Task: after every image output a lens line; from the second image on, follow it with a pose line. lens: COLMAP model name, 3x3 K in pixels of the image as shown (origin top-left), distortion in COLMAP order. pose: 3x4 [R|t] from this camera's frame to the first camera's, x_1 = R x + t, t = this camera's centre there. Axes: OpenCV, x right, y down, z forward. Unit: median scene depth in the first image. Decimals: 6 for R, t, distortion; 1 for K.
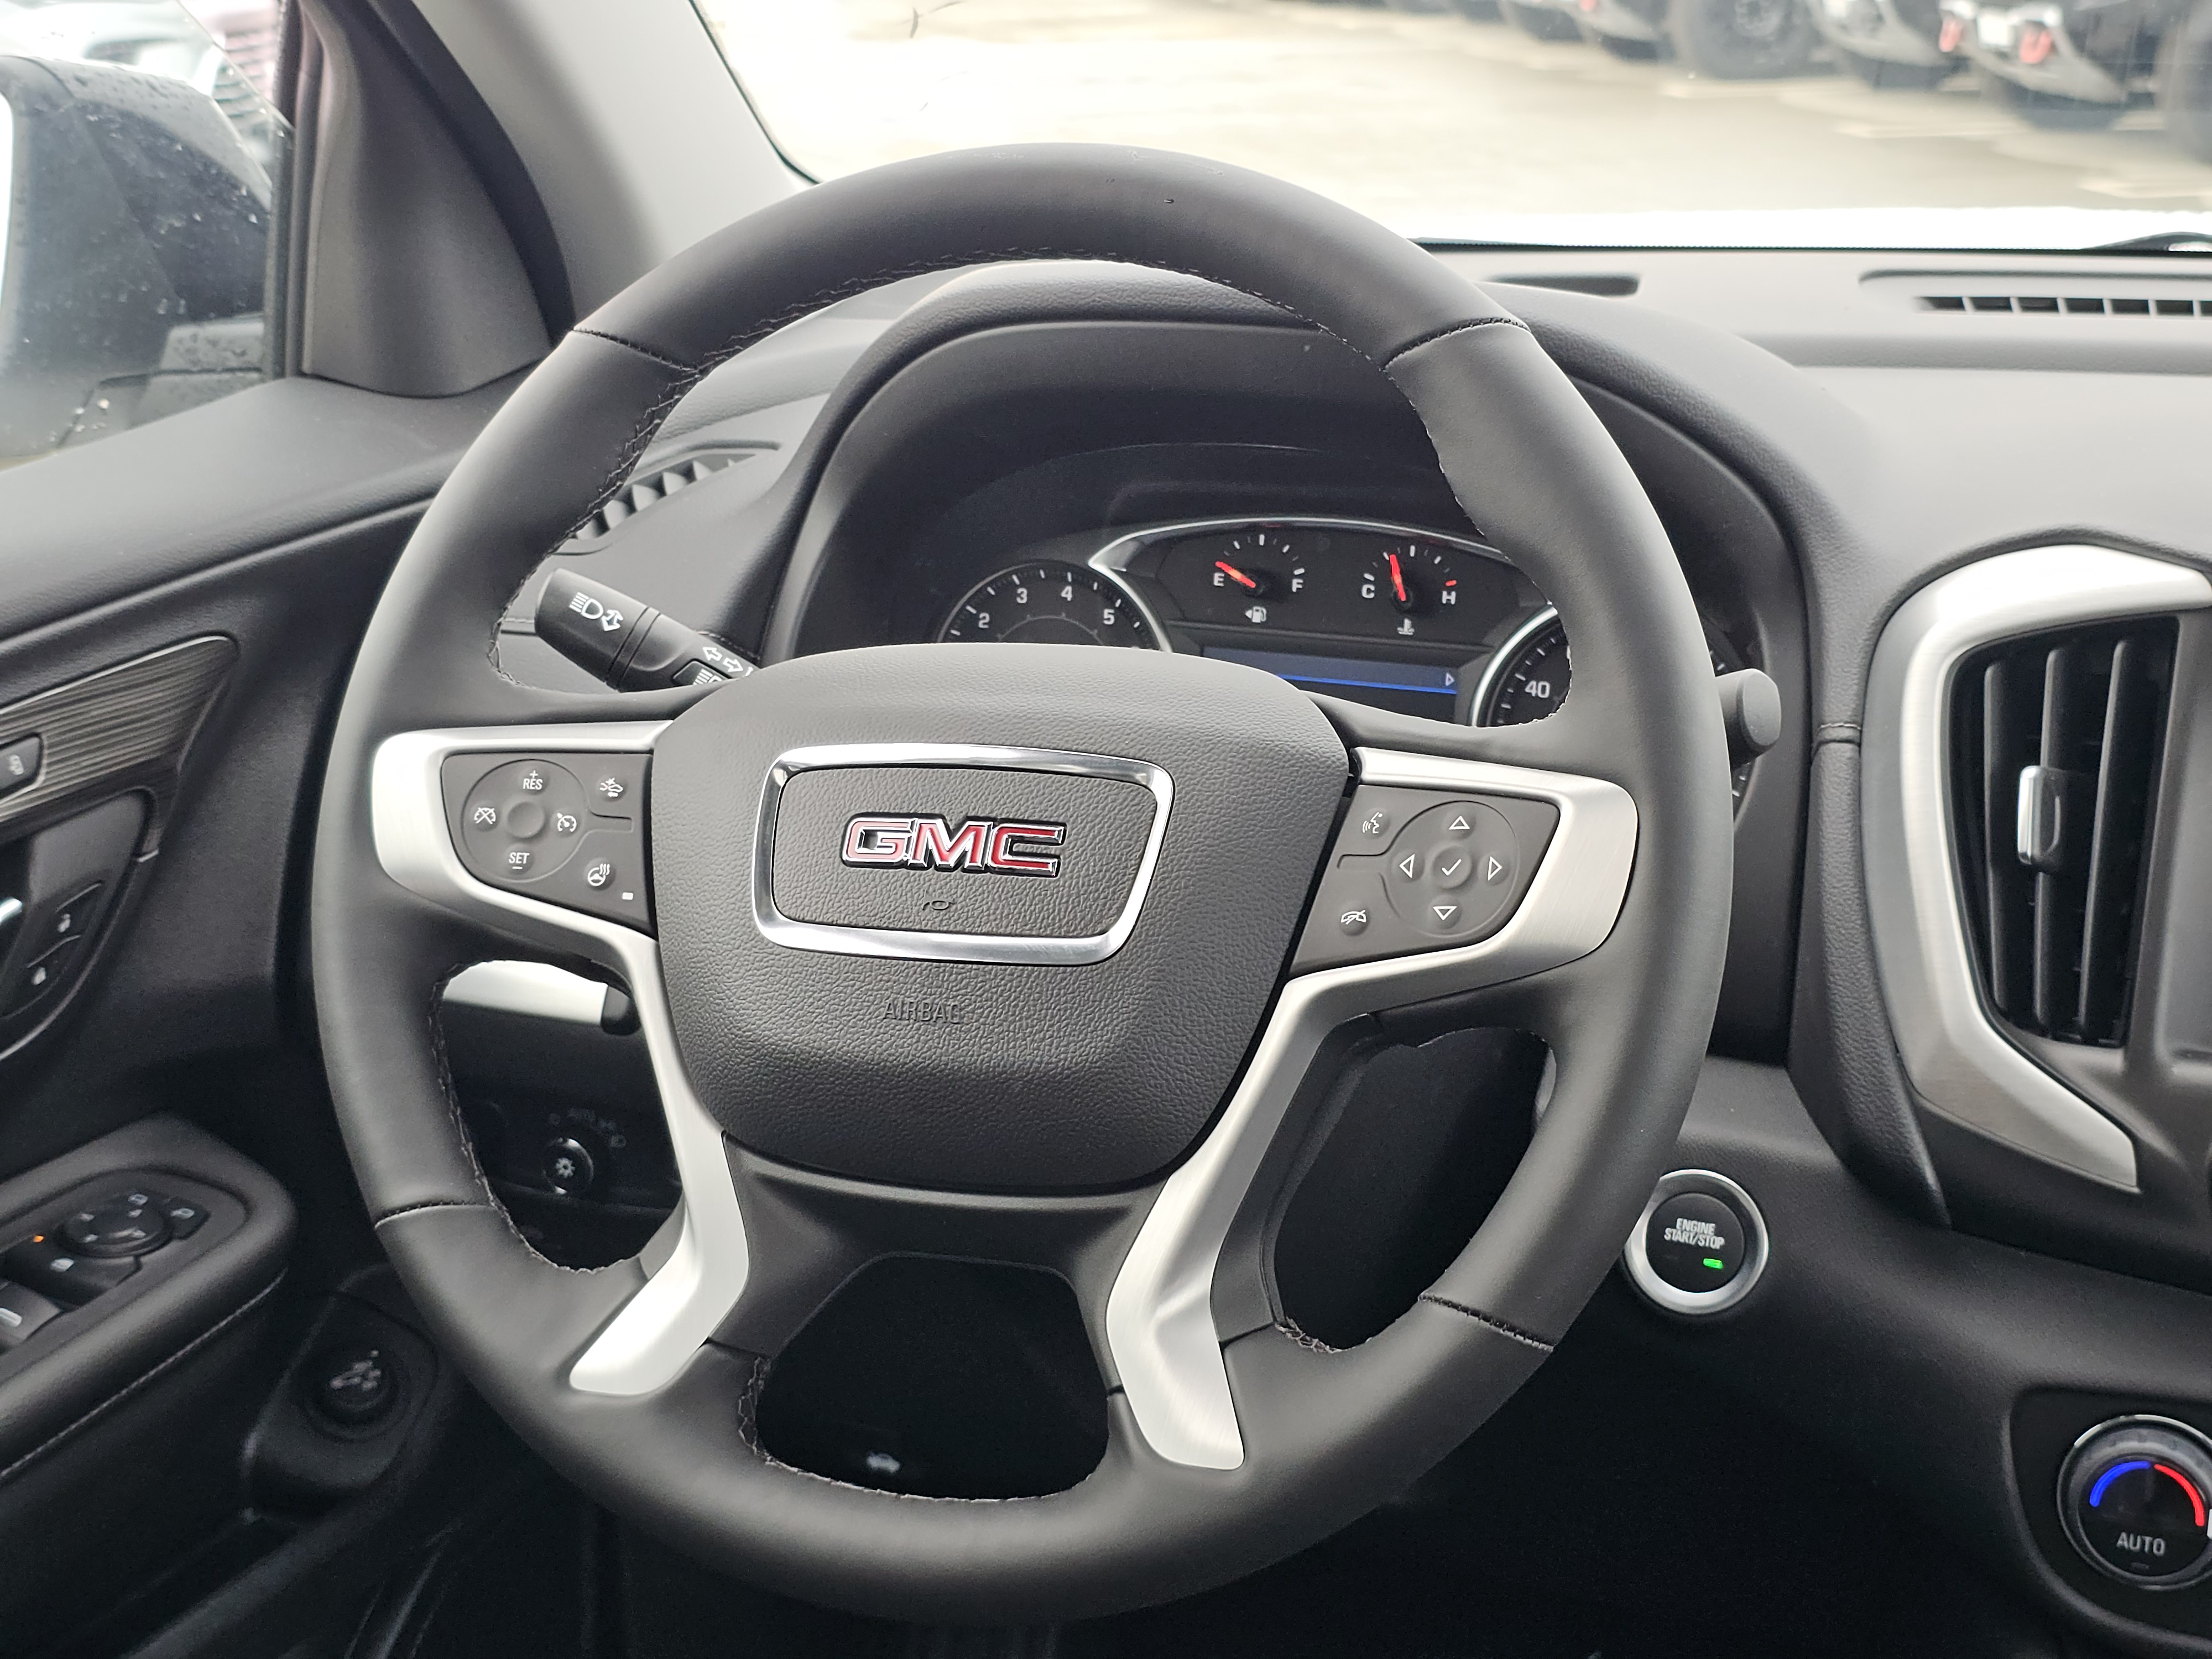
lens RADIAL K [[2993.2, 0, 1091.5], [0, 2993.2, 830.2], [0, 0, 1]] dist [0.076838, 0.000000]
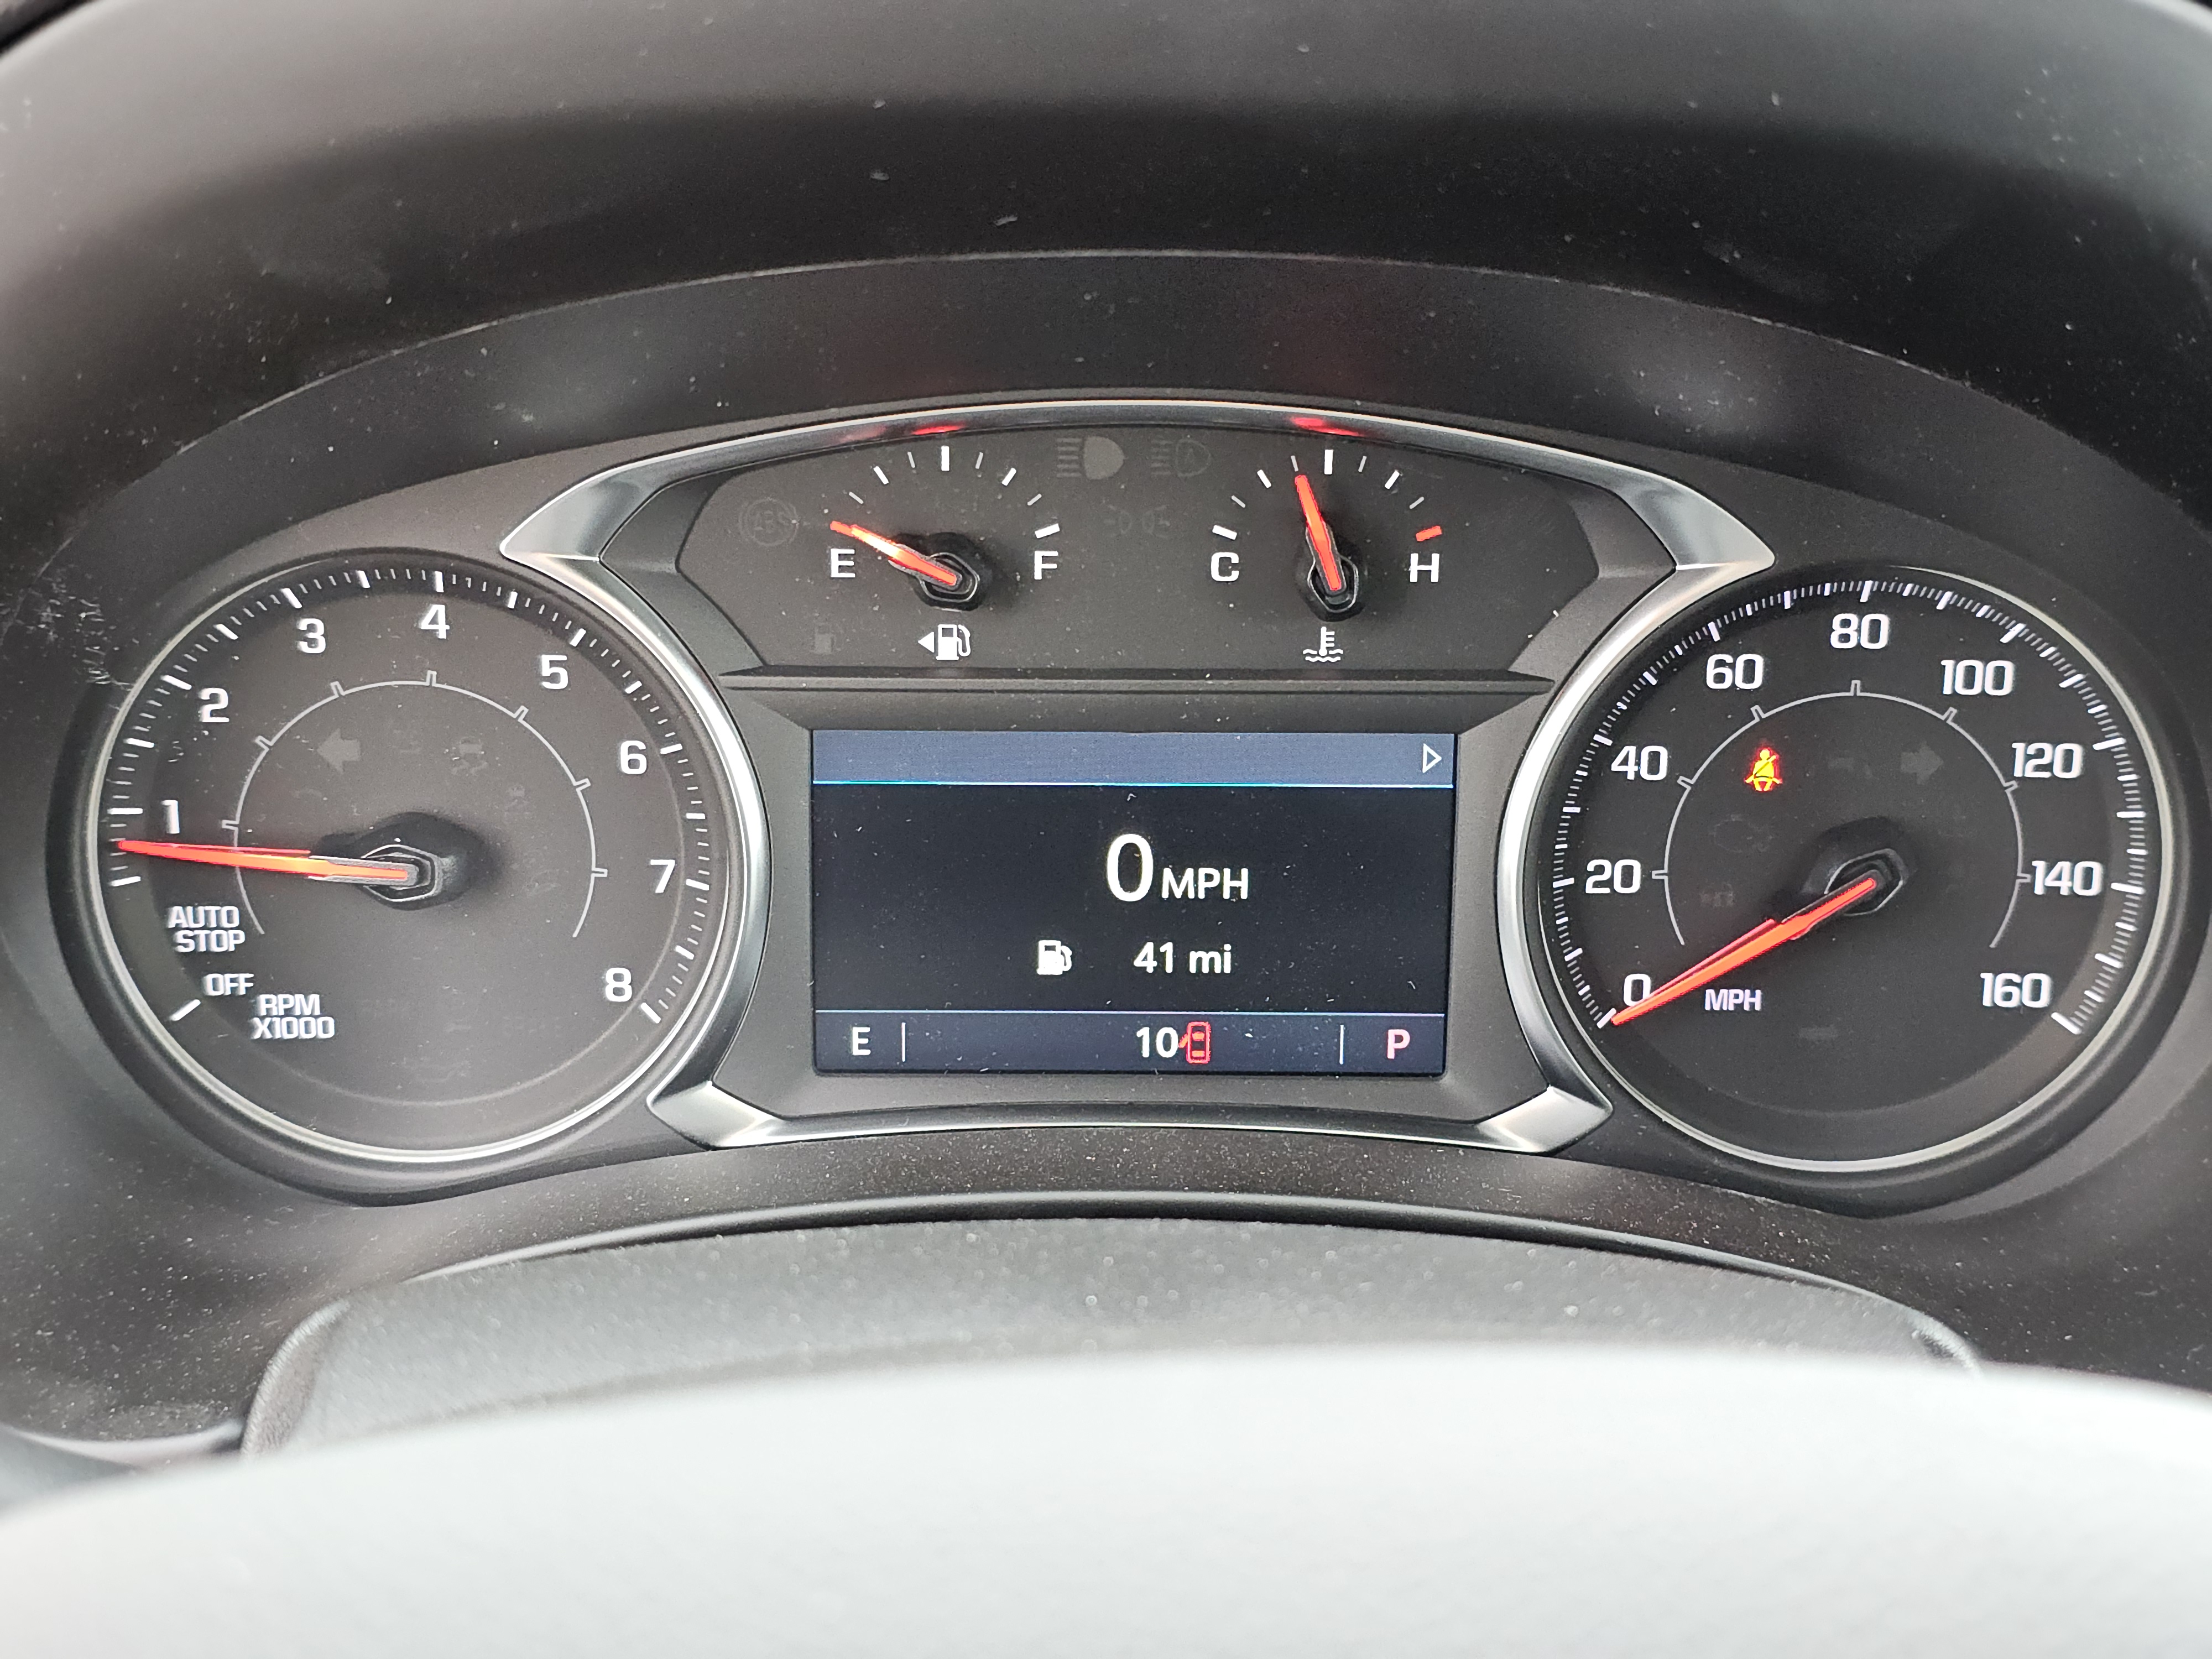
lens RADIAL K [[2993.2, 0, 1095.3], [0, 2993.2, 823.6], [0, 0, 1]] dist [0.076838, 0.000000]
pose [[0.931849, -0.136883, 0.336036, -0.066010], [0.096331, 0.986207, 0.134596, -0.101102], [-0.349825, -0.093053, 0.932182, 0.616434]]
